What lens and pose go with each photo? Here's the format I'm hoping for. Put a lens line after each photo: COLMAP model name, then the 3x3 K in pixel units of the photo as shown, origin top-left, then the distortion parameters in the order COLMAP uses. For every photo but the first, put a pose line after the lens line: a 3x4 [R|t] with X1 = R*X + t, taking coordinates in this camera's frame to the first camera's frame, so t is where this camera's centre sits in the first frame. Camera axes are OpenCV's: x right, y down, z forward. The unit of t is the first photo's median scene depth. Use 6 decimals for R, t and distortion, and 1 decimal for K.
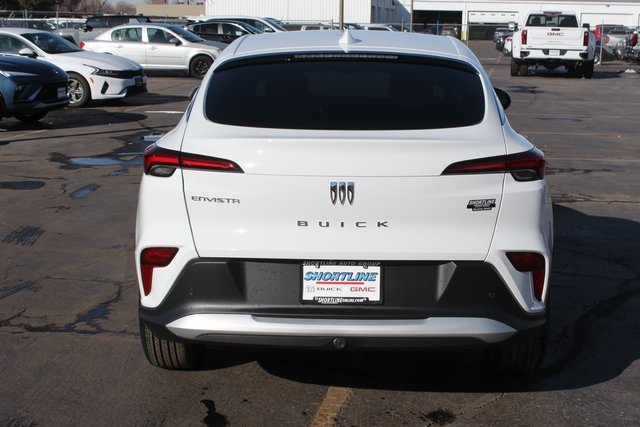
lens RADIAL K [[1011.1, 0, 319.9], [0, 1011.1, 213.2], [0, 0, 1]] dist [0.052966, 0.000000]
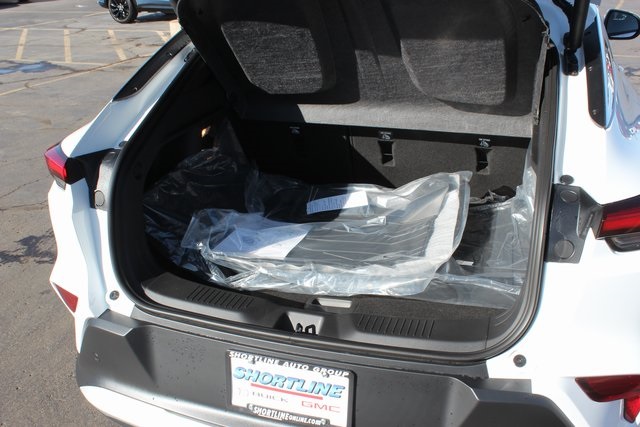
lens RADIAL K [[626.2, 0, 319.2], [0, 626.2, 215.6], [0, 0, 1]] dist [-0.045247, 0.000000]
pose [[0.959930, 0.084043, -0.267342, 0.132864], [-0.018190, 0.970646, 0.239823, -0.127913], [0.279651, -0.225350, 0.933281, 0.672979]]
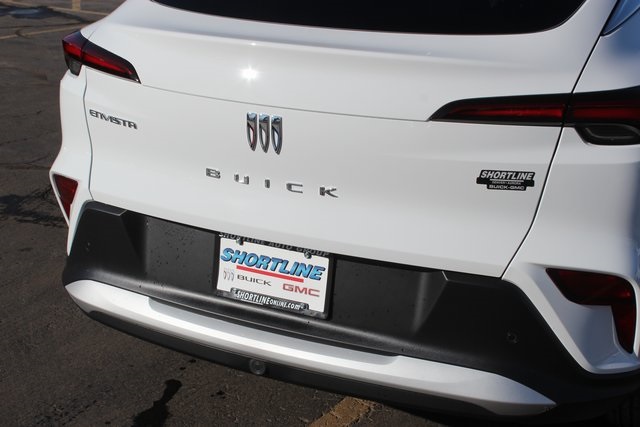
lens RADIAL K [[1011.1, 0, 320.8], [0, 1011.1, 212.7], [0, 0, 1]] dist [0.052966, 0.000000]
pose [[0.911070, 0.144127, -0.386236, 0.285719], [-0.090631, 0.983999, 0.153401, -0.067196], [0.402165, -0.104755, 0.909555, 0.446990]]
